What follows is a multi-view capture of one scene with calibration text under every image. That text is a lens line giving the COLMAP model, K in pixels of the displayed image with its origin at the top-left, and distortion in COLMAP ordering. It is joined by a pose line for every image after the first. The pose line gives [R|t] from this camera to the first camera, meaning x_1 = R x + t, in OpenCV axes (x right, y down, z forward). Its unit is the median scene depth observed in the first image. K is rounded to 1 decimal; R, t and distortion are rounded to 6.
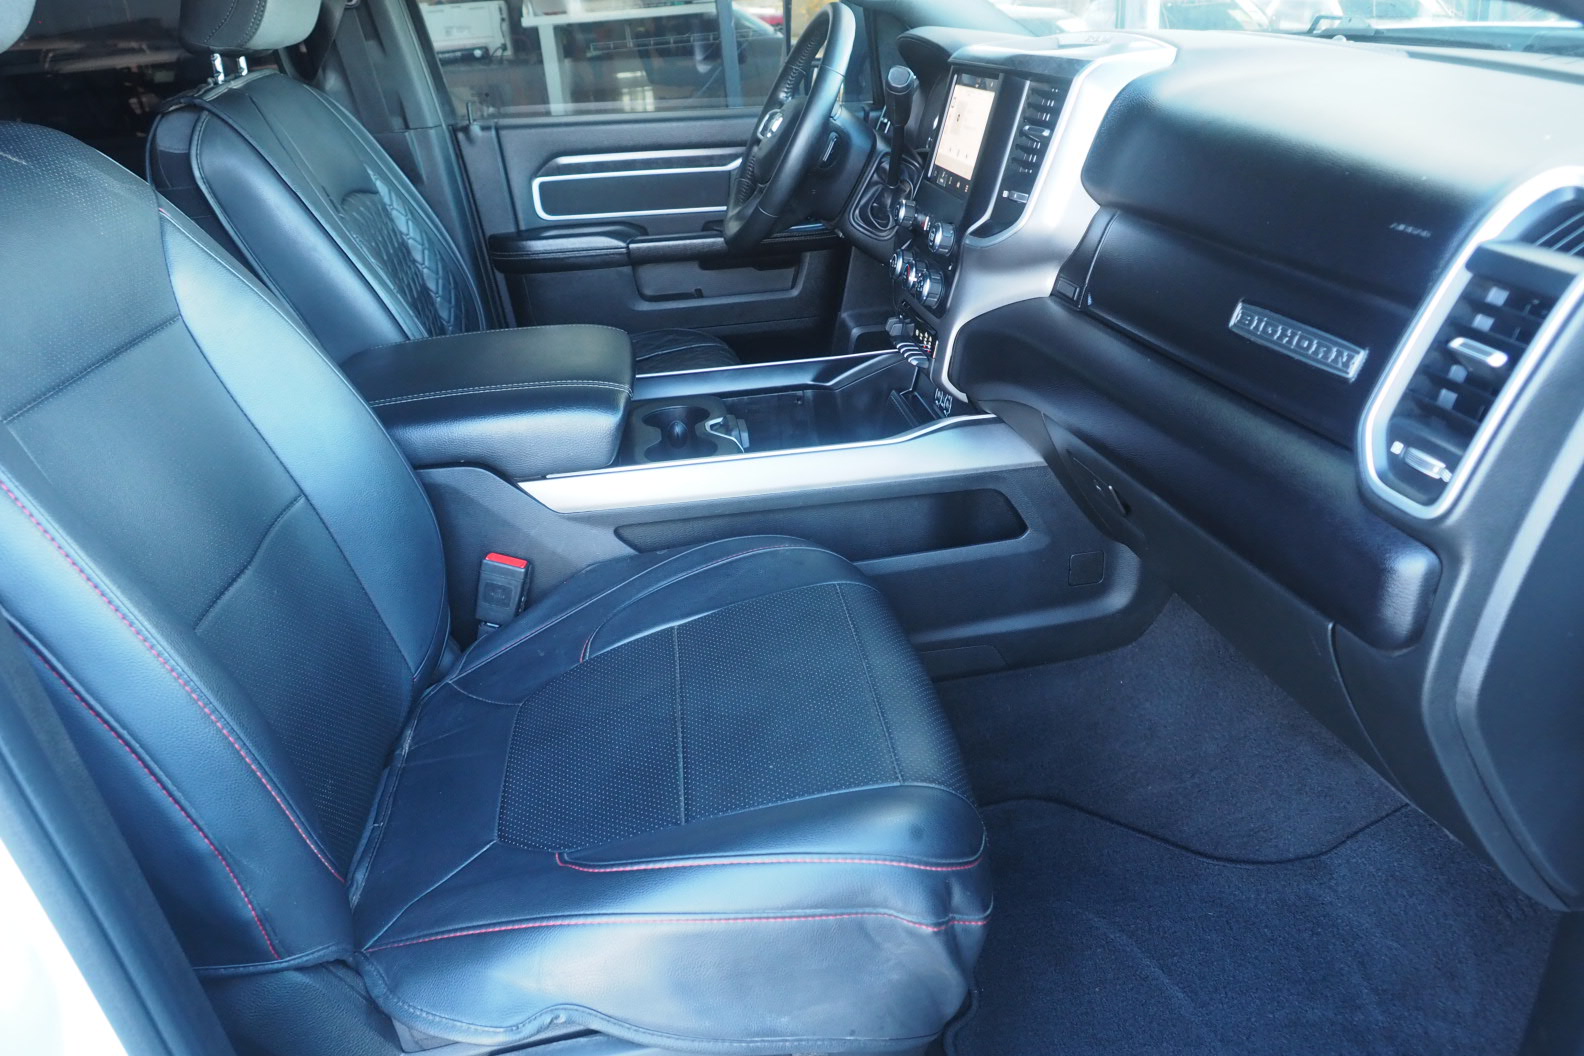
lens RADIAL K [[1119.4, 0, 792.0], [0, 1119.4, 528.0], [0, 0, 1]] dist [-0.051154, 0.003976]
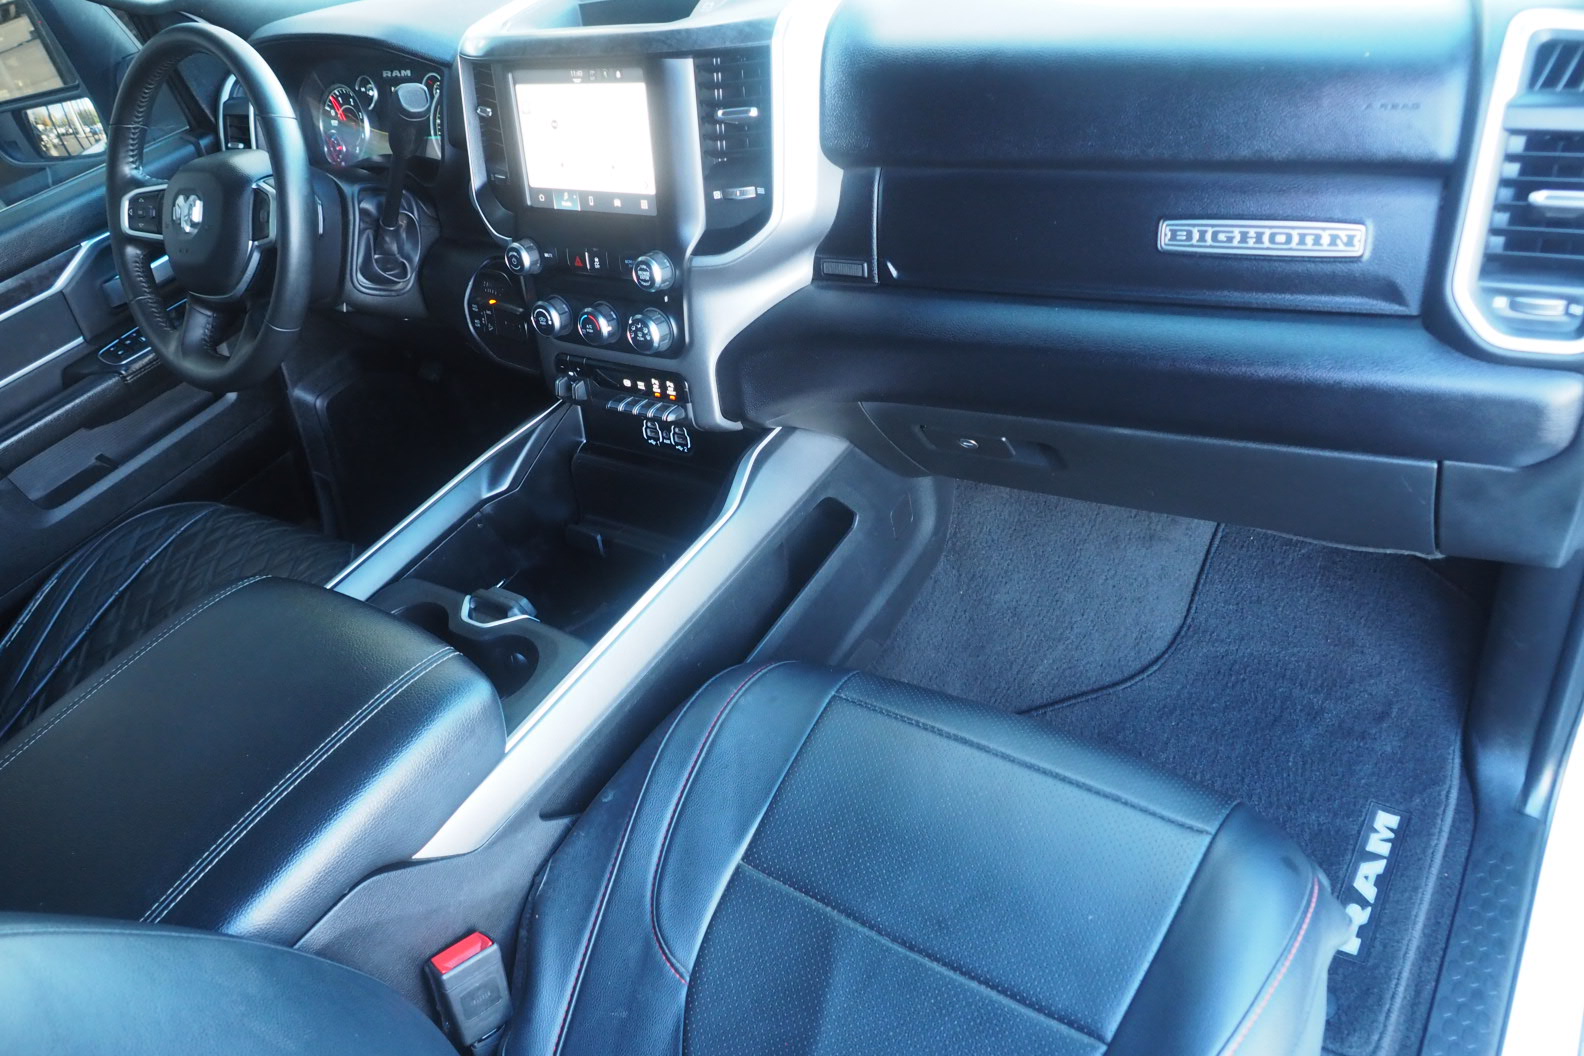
lens RADIAL K [[1097.6, 0, 792.0], [0, 1097.6, 528.0], [0, 0, 1]] dist [-0.034777, 0.001297]
pose [[0.655923, -0.533622, 0.533867, -0.333076], [0.465895, 0.842678, 0.269880, -0.273832], [-0.593892, 0.071705, 0.801343, 0.308898]]
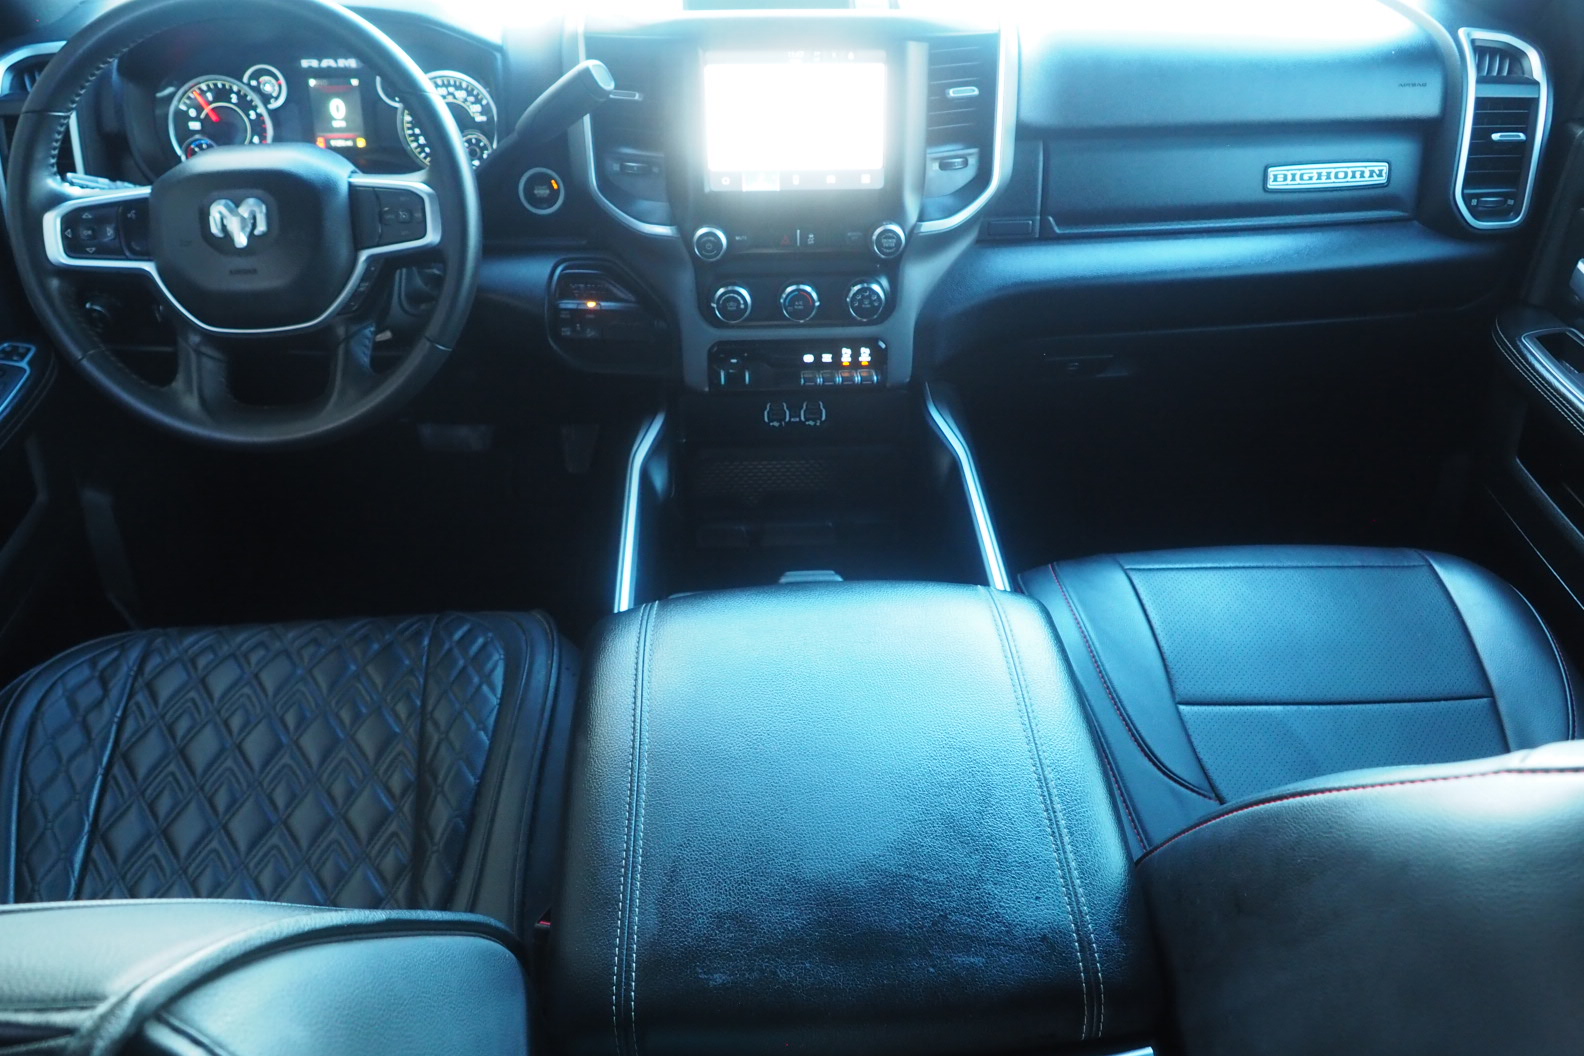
lens RADIAL K [[1105.7, 0, 792.0], [0, 1105.7, 528.0], [0, 0, 1]] dist [-0.028186, 0.003291]
pose [[0.076989, -0.590422, 0.803414, -0.743749], [0.409795, 0.753334, 0.514350, -0.596166], [-0.908923, 0.289636, 0.299950, 0.921349]]
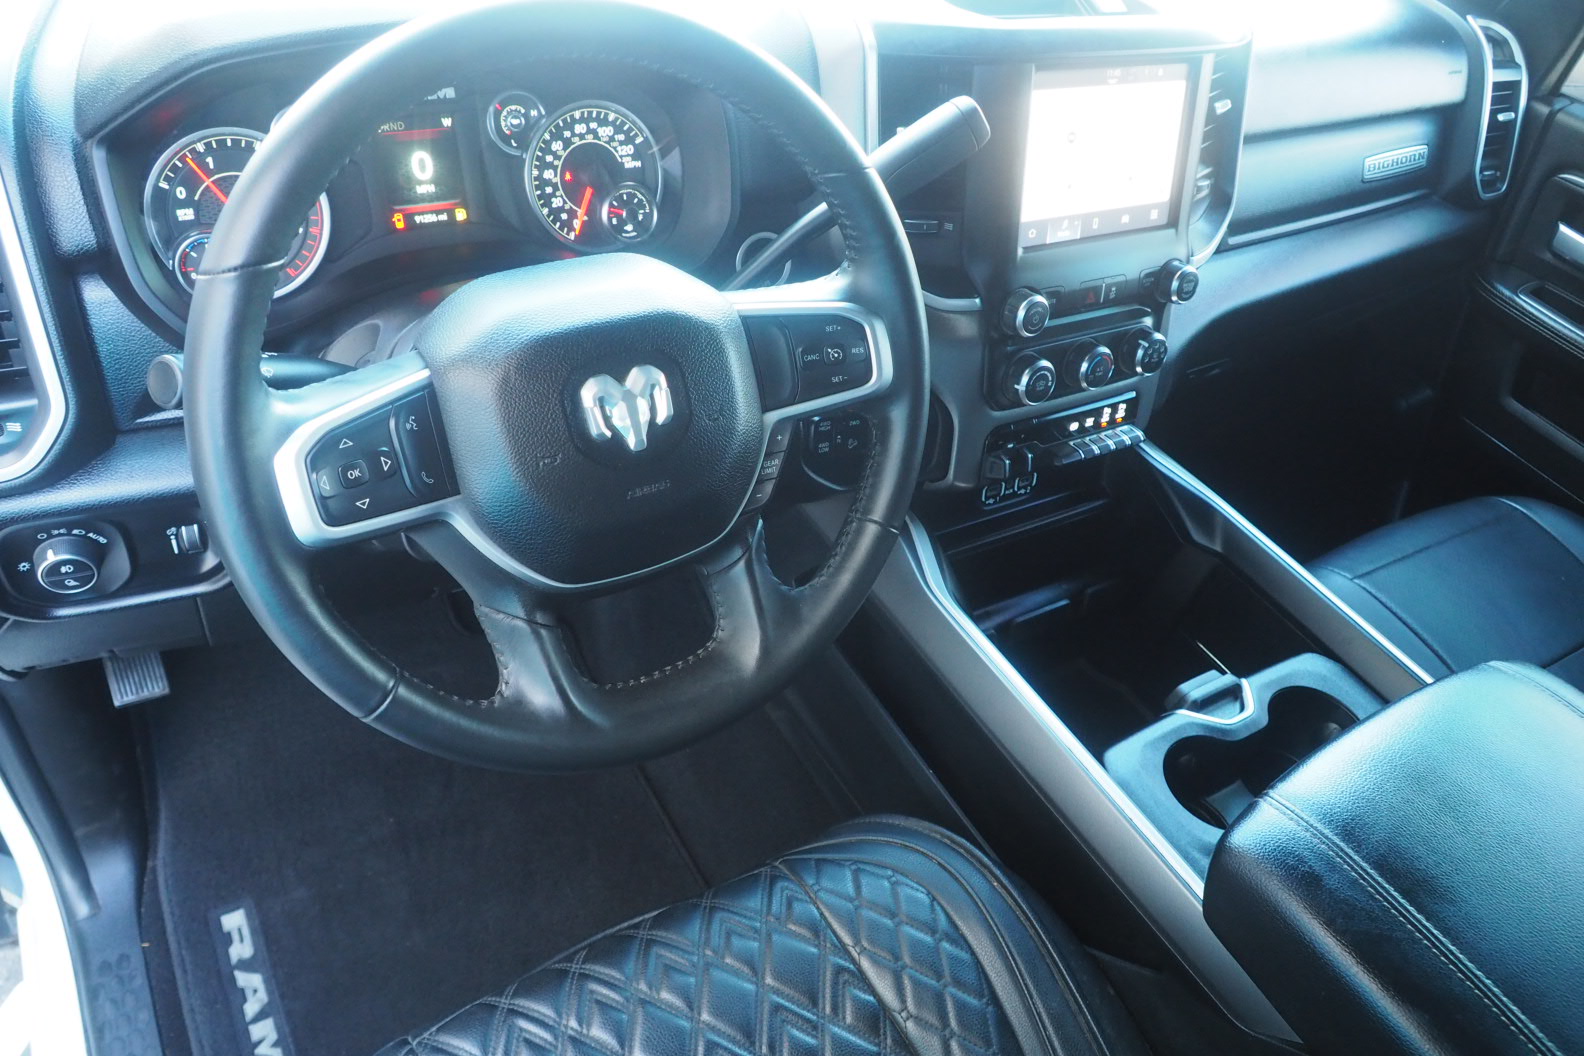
lens RADIAL K [[1097.6, 0, 792.0], [0, 1097.6, 528.0], [0, 0, 1]] dist [-0.034777, 0.001297]
pose [[-0.400244, -0.607619, 0.686006, -0.383415], [0.270443, 0.636924, 0.721934, -0.808919], [-0.875594, 0.474475, -0.090599, 1.470389]]
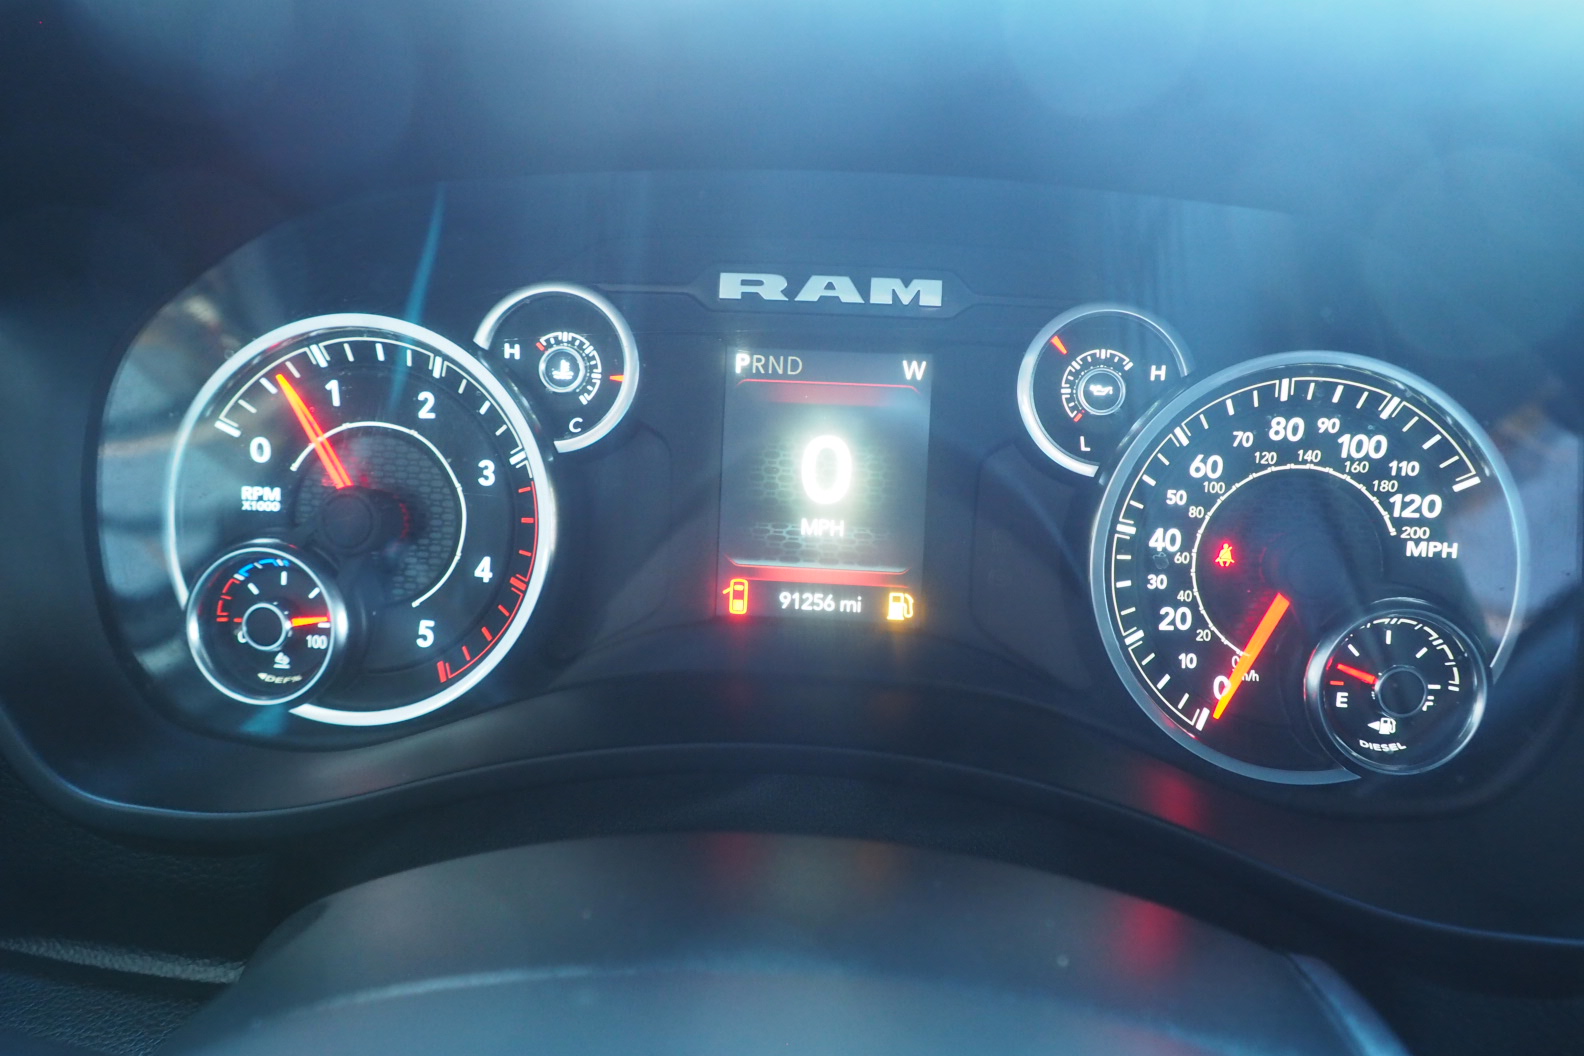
lens RADIAL K [[1119.4, 0, 792.0], [0, 1119.4, 528.0], [0, 0, 1]] dist [-0.051154, 0.003976]
pose [[0.216723, -0.360684, 0.907160, 0.042041], [0.388774, 0.884267, 0.258702, -0.595388], [-0.895481, 0.296614, 0.331865, 1.428523]]
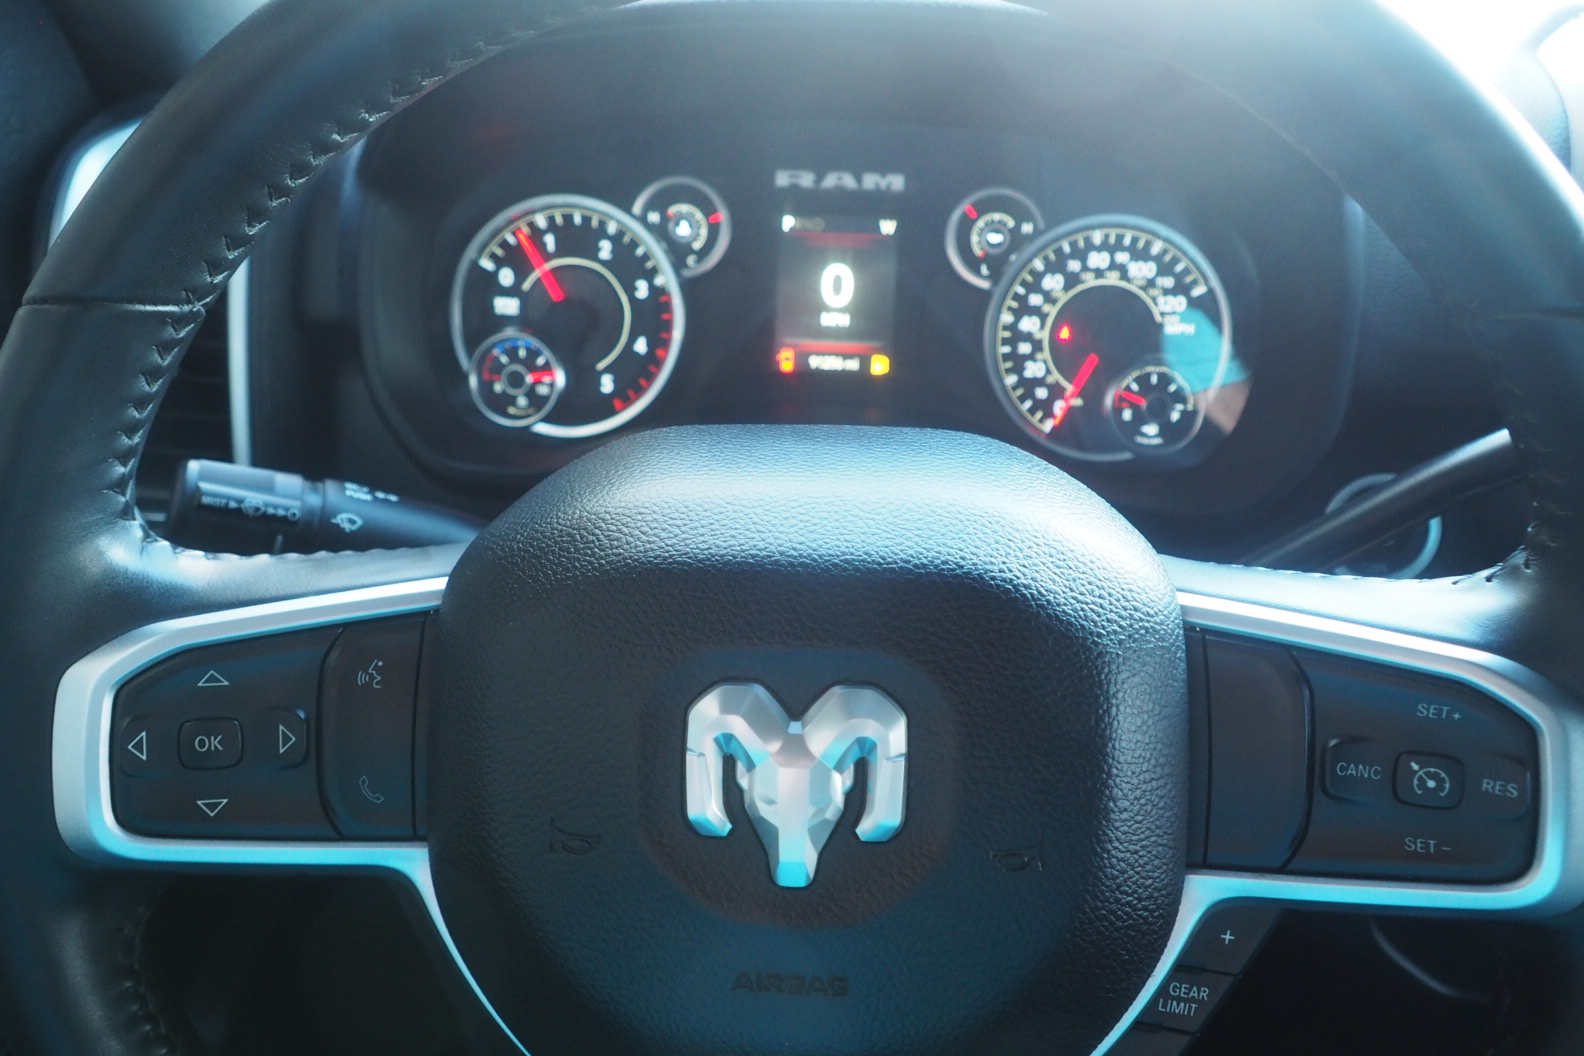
lens RADIAL K [[1119.4, 0, 792.0], [0, 1119.4, 528.0], [0, 0, 1]] dist [-0.051154, 0.003976]
pose [[0.209976, -0.478751, 0.852472, -0.145926], [0.394174, 0.839362, 0.374297, -0.630052], [-0.894727, 0.257429, 0.364957, 1.381866]]
